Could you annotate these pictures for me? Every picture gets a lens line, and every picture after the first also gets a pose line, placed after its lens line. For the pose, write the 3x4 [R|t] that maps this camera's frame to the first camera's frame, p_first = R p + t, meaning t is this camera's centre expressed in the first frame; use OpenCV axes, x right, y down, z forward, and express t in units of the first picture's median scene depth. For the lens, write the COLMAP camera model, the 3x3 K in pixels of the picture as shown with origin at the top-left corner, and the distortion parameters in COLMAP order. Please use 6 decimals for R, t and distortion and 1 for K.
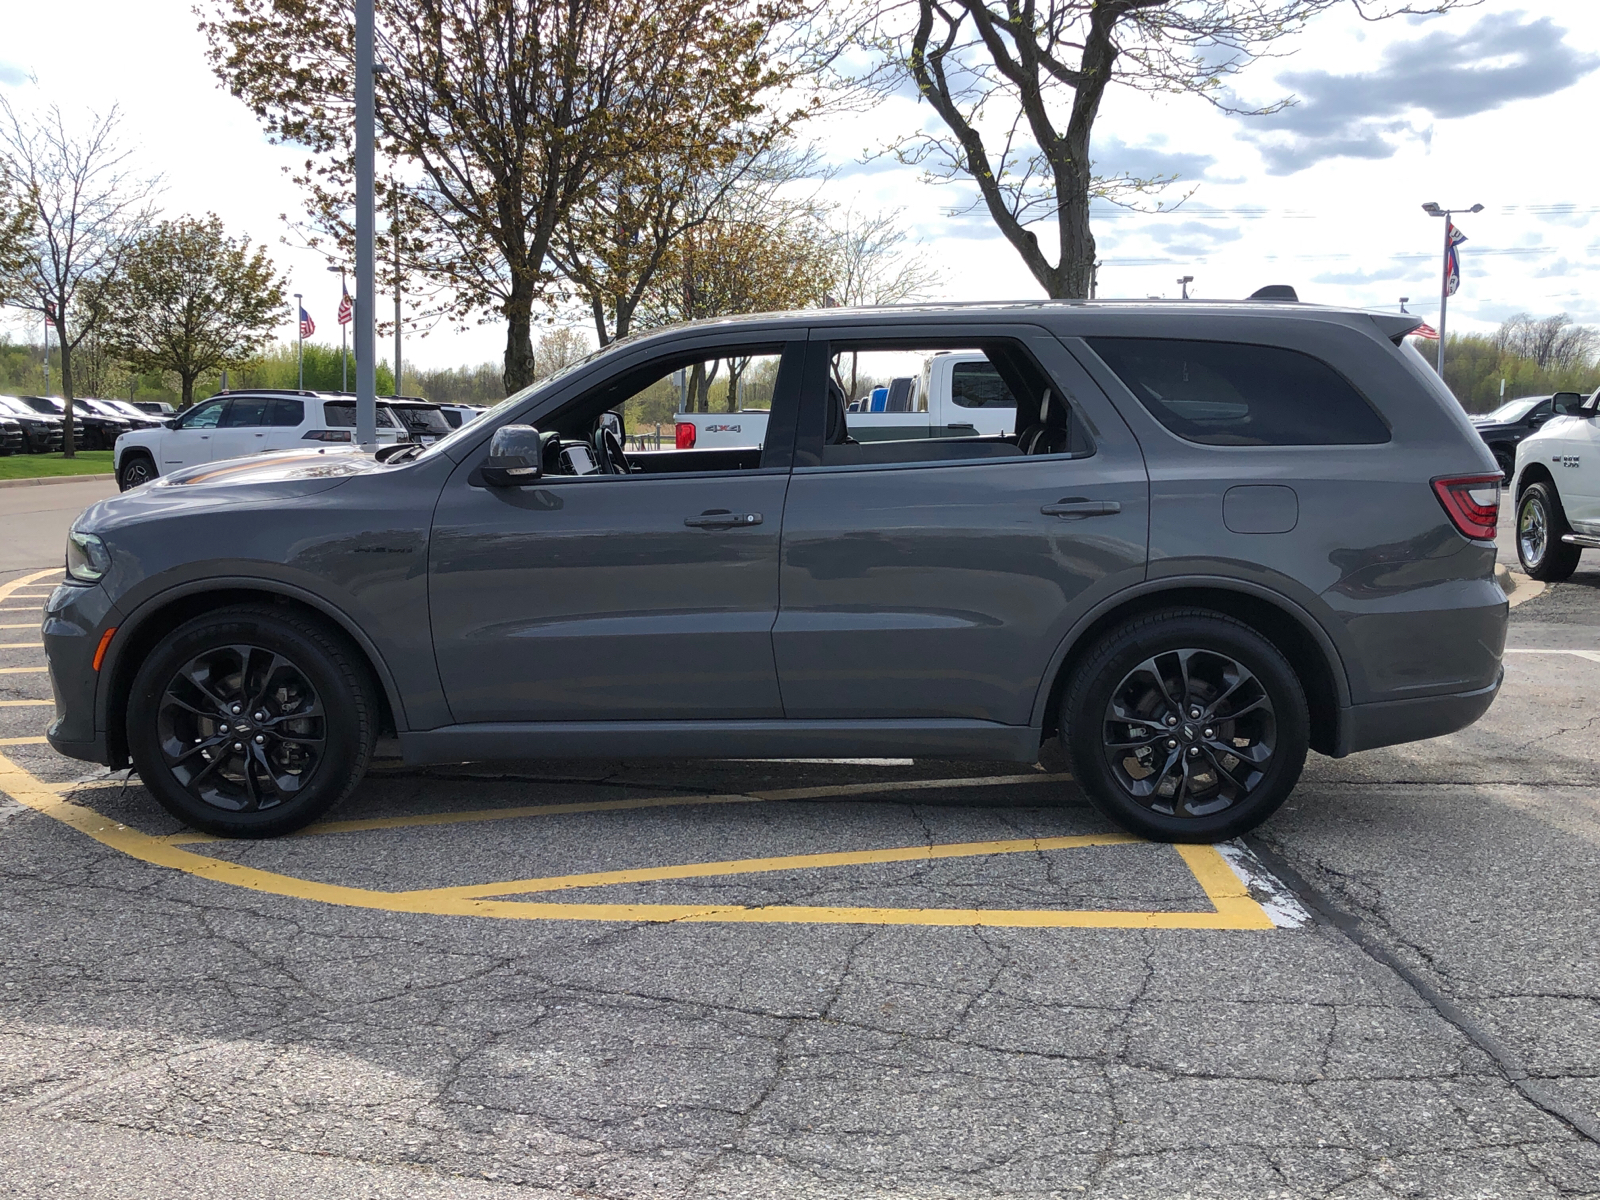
lens RADIAL K [[1712.0, 0, 800.1], [0, 1712.0, 608.6], [0, 0, 1]] dist [0.010504, 0.000000]
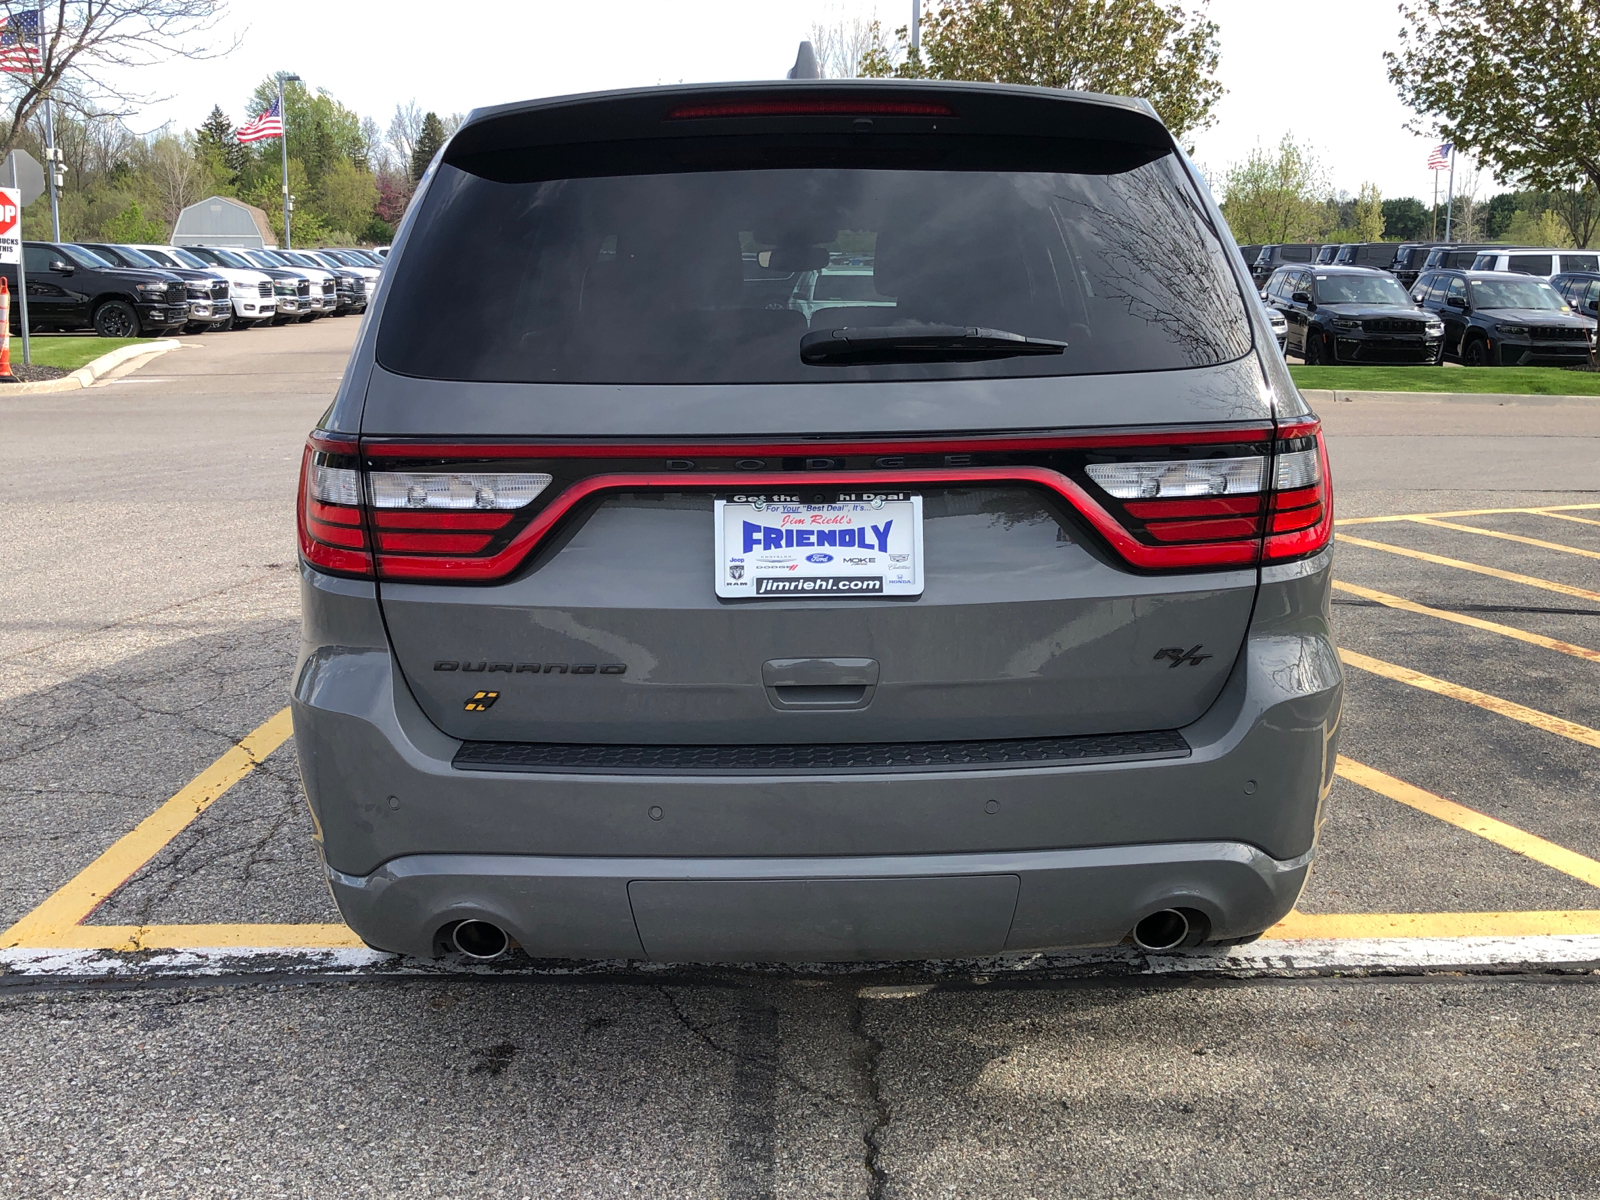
lens RADIAL K [[1712.0, 0, 795.6], [0, 1712.0, 601.2], [0, 0, 1]] dist [0.010504, 0.000000]
pose [[0.025740, 0.180418, -0.983253, 0.904422], [-0.124239, 0.976531, 0.175932, -0.136292], [0.991918, 0.117630, 0.047551, 1.141000]]
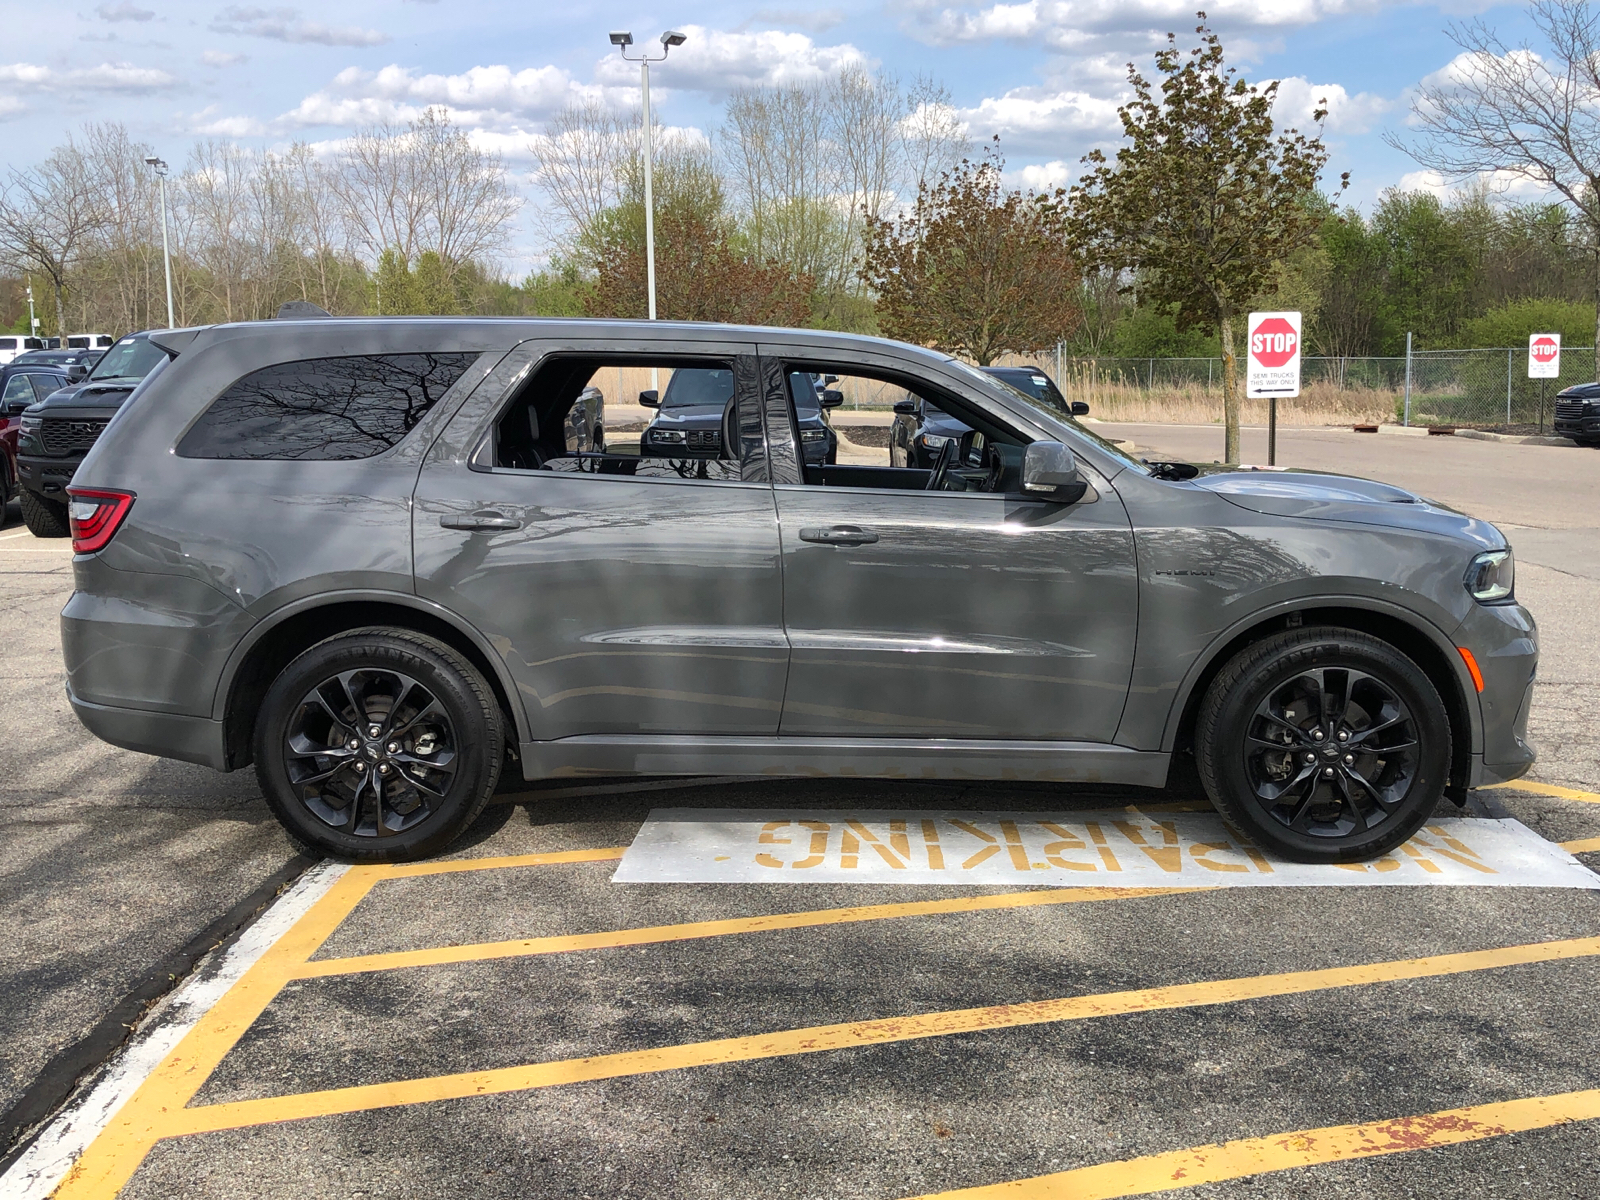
lens RADIAL K [[1712.0, 0, 803.7], [0, 1712.0, 625.5], [0, 0, 1]] dist [0.010504, 0.000000]
pose [[-0.999996, -0.000974, -0.002751, -0.014162], [-0.001677, 0.963319, 0.268355, -0.315328], [0.002389, 0.268358, -0.963316, 2.315107]]
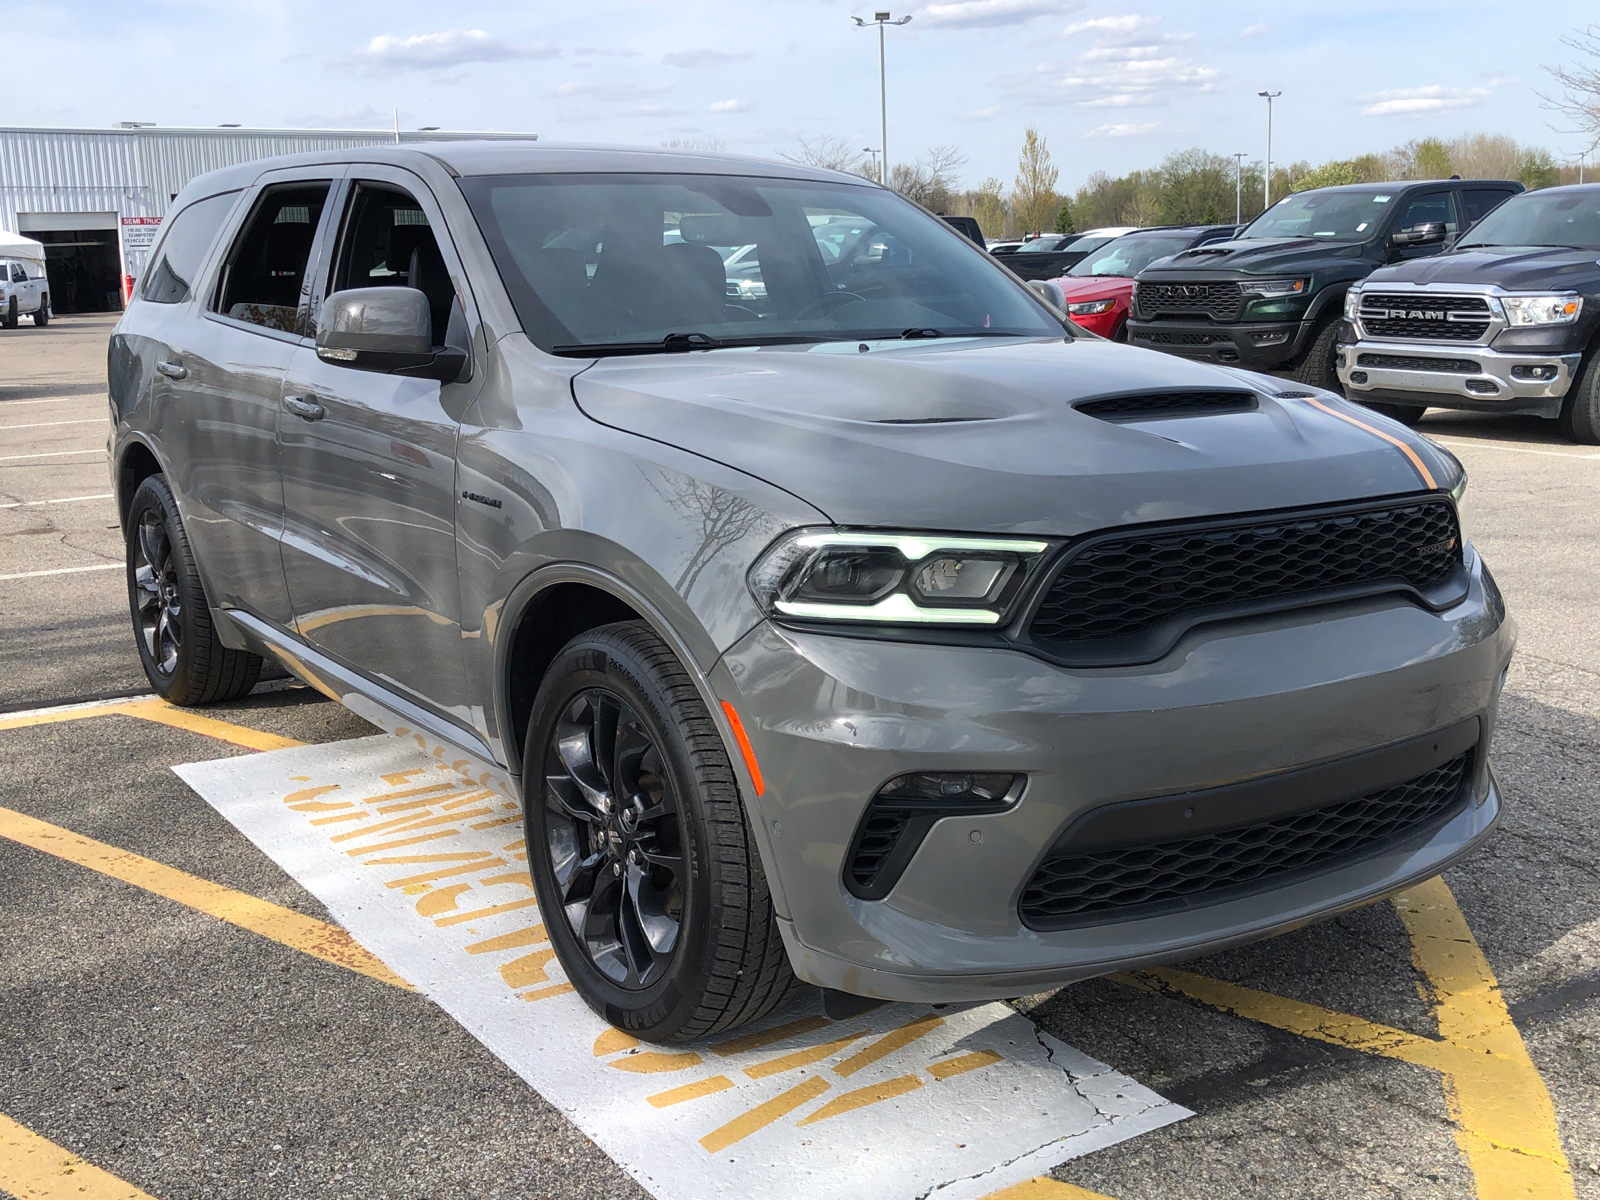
lens RADIAL K [[1712.0, 0, 787.5], [0, 1712.0, 601.1], [0, 0, 1]] dist [0.010504, 0.000000]
pose [[-0.574172, -0.152596, 0.804388, -0.815996], [0.117122, 0.957064, 0.265161, -0.196677], [-0.810314, 0.246460, -0.531647, 1.604619]]
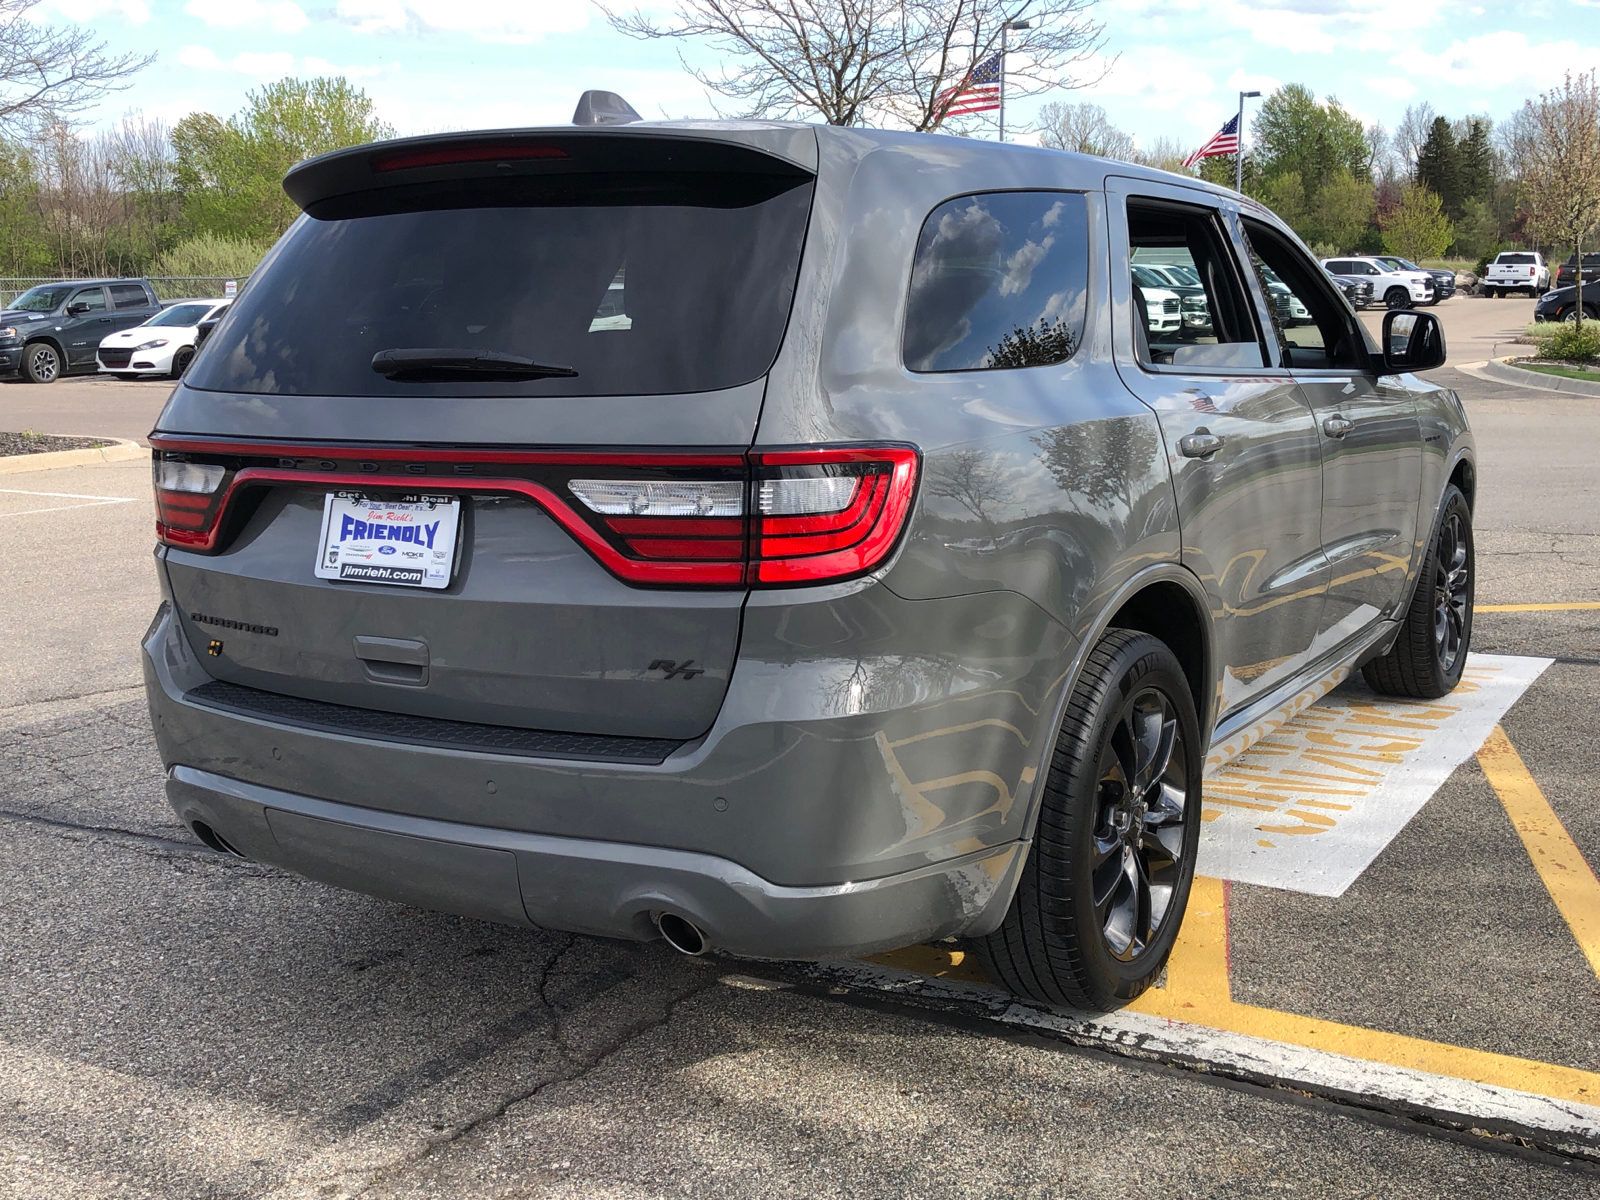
lens RADIAL K [[1712.0, 0, 791.5], [0, 1712.0, 606.1], [0, 0, 1]] dist [0.010504, 0.000000]
pose [[-0.512516, 0.153926, -0.844769, 0.835038], [-0.096037, 0.967354, 0.234527, -0.187920], [0.853290, 0.201328, -0.481002, 1.540619]]
